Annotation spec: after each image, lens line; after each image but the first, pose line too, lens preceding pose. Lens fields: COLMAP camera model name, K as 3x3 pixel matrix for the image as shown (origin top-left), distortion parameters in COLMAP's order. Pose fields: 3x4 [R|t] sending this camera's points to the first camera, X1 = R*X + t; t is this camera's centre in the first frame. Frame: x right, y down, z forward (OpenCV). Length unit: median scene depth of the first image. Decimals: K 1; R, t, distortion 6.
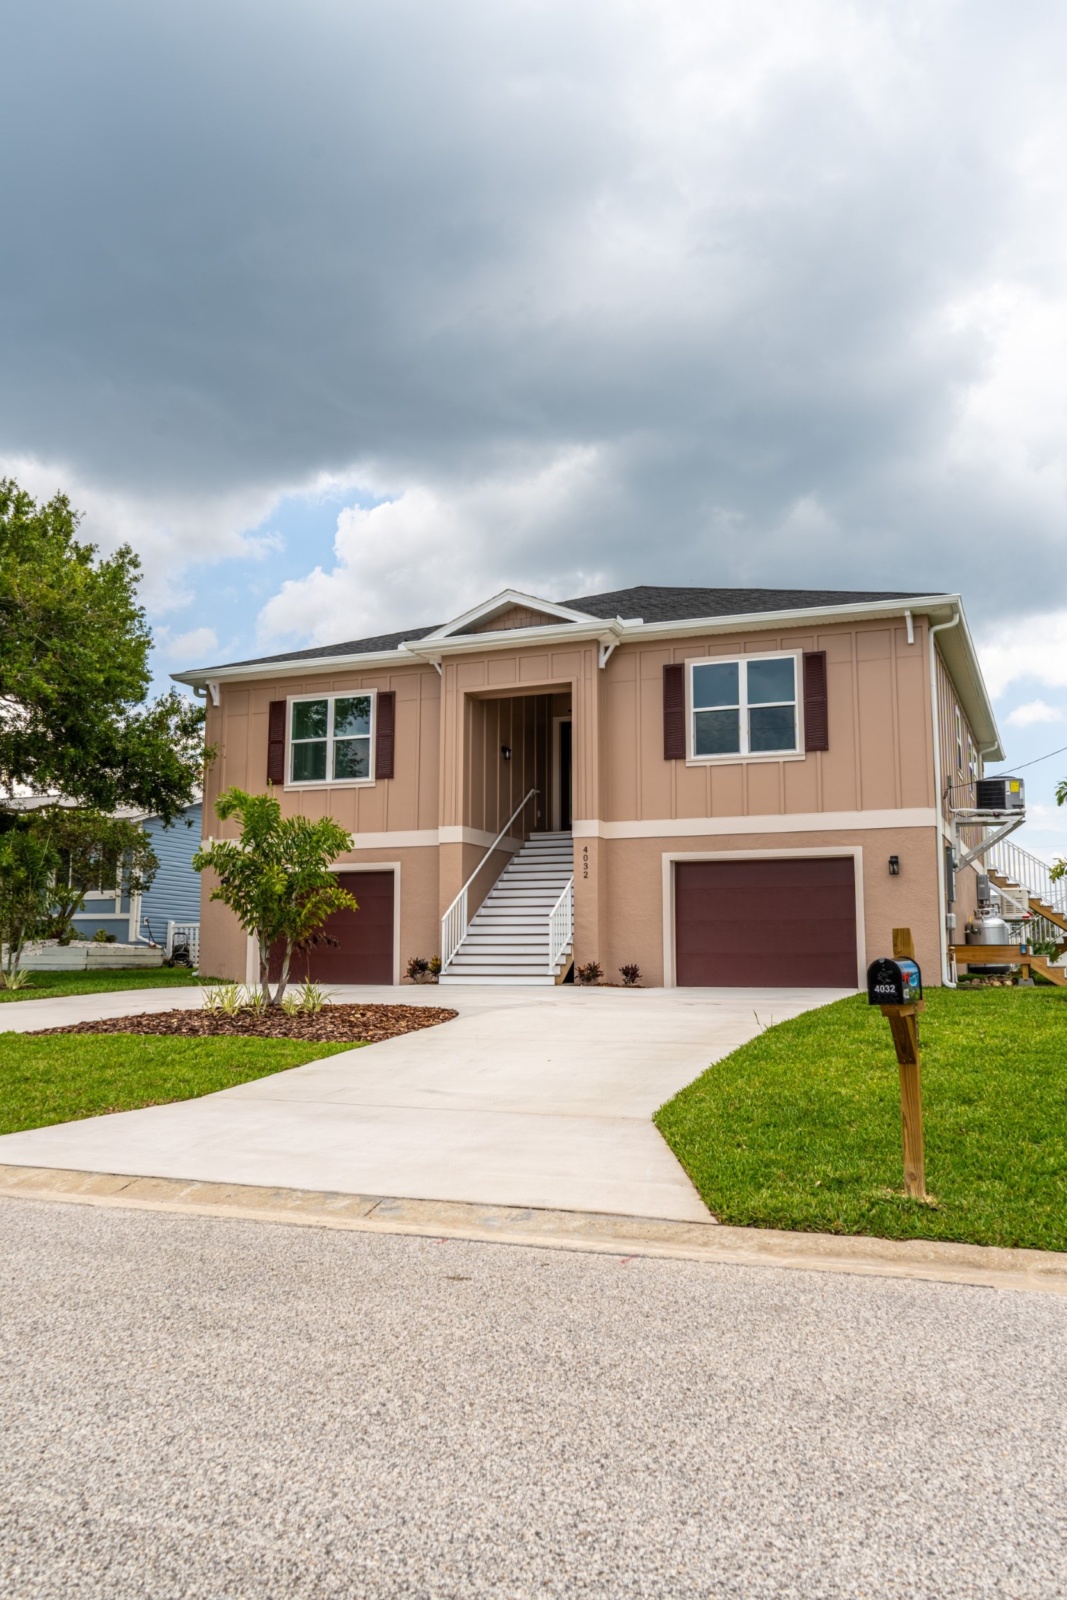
lens RADIAL K [[1266.2, 0, 533.5], [0, 1266.2, 800.0], [0, 0, 1]] dist [-0.004728, -0.002735]
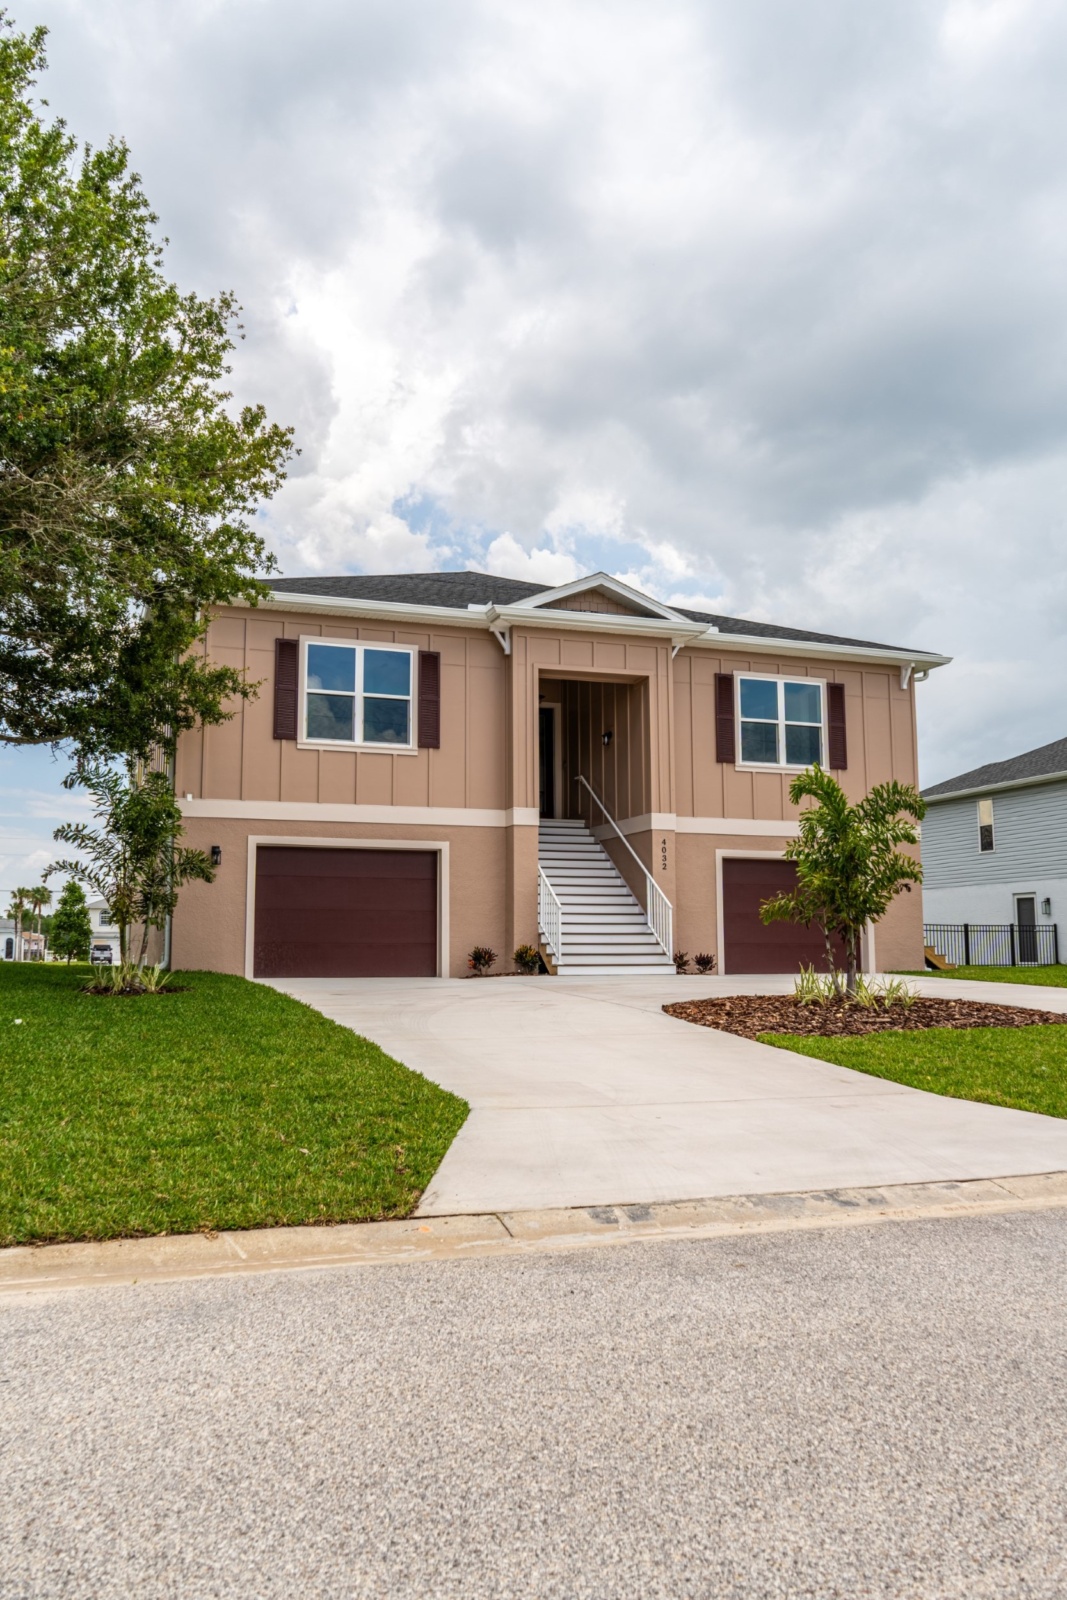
lens RADIAL K [[1254.0, 0, 537.1], [0, 1254.0, 762.1], [0, 0, 1]] dist [-0.004461, -0.000244]
pose [[0.740923, 0.097985, 0.664403, -0.710219], [-0.083226, 0.995070, -0.053939, 0.038139], [-0.666413, -0.015331, 0.745425, 0.313026]]
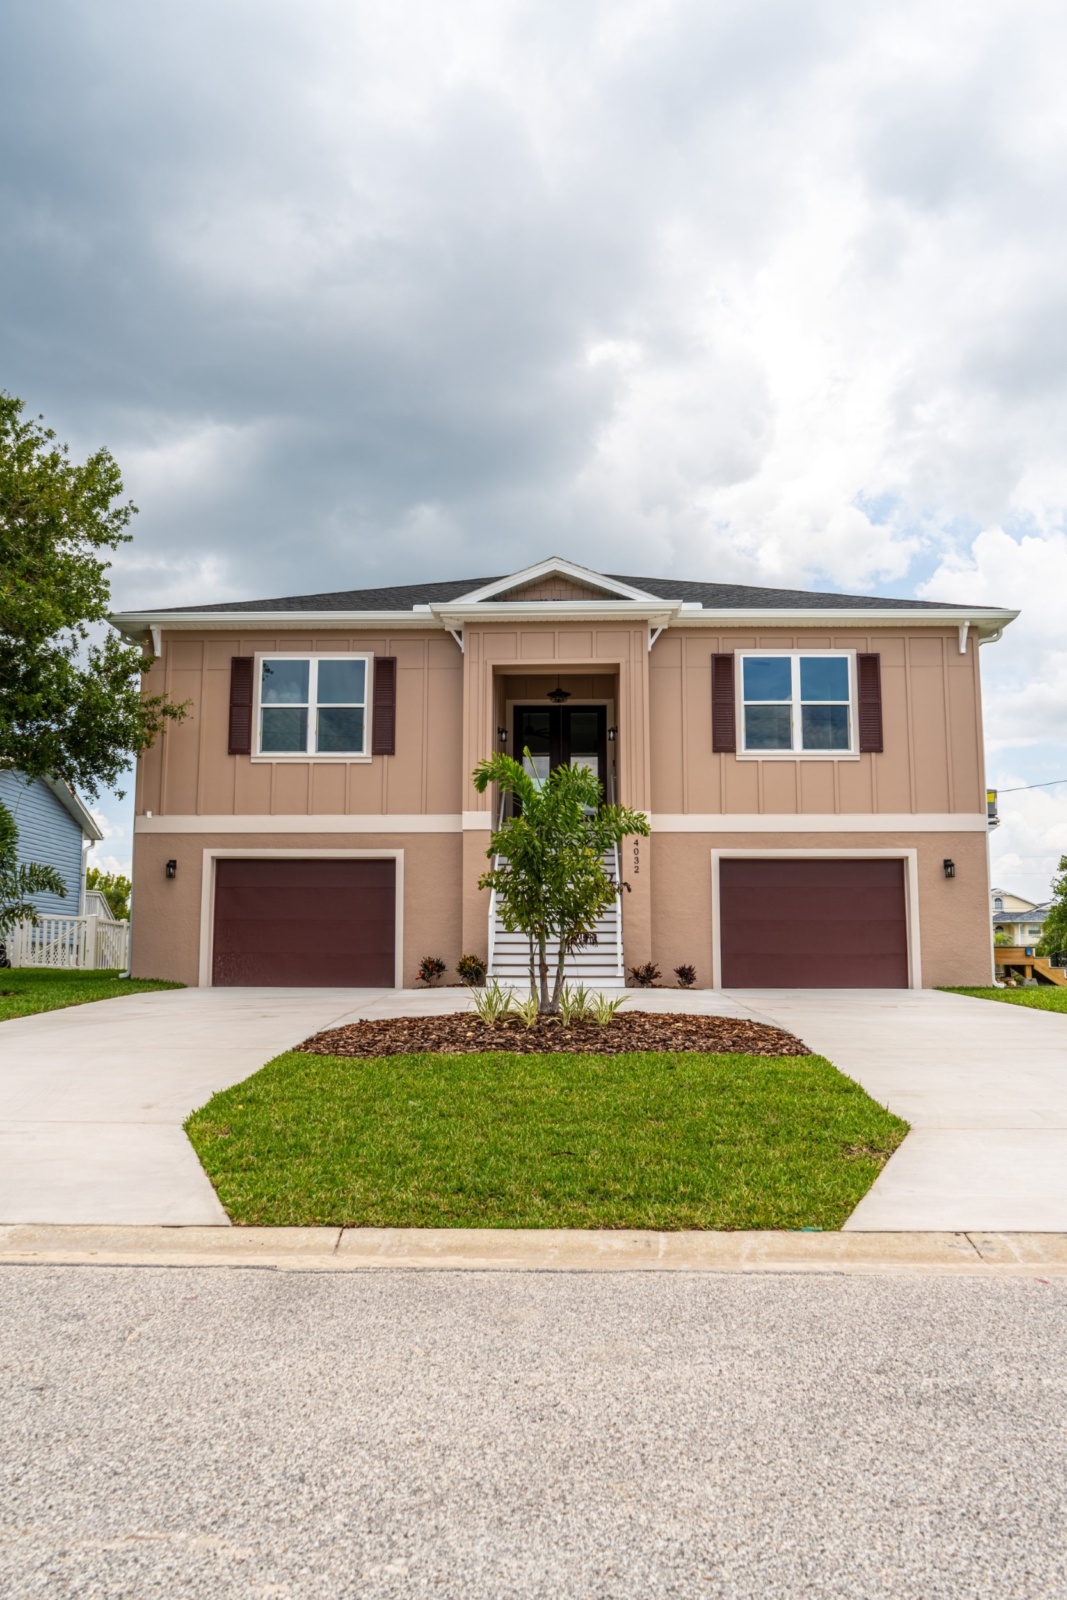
lens RADIAL K [[1266.2, 0, 533.5], [0, 1266.2, 800.0], [0, 0, 1]] dist [-0.004728, -0.002735]
pose [[0.937101, 0.046423, 0.345956, -0.354504], [-0.046481, 0.998886, -0.008135, 0.018707], [-0.345948, -0.008457, 0.938215, 0.145163]]
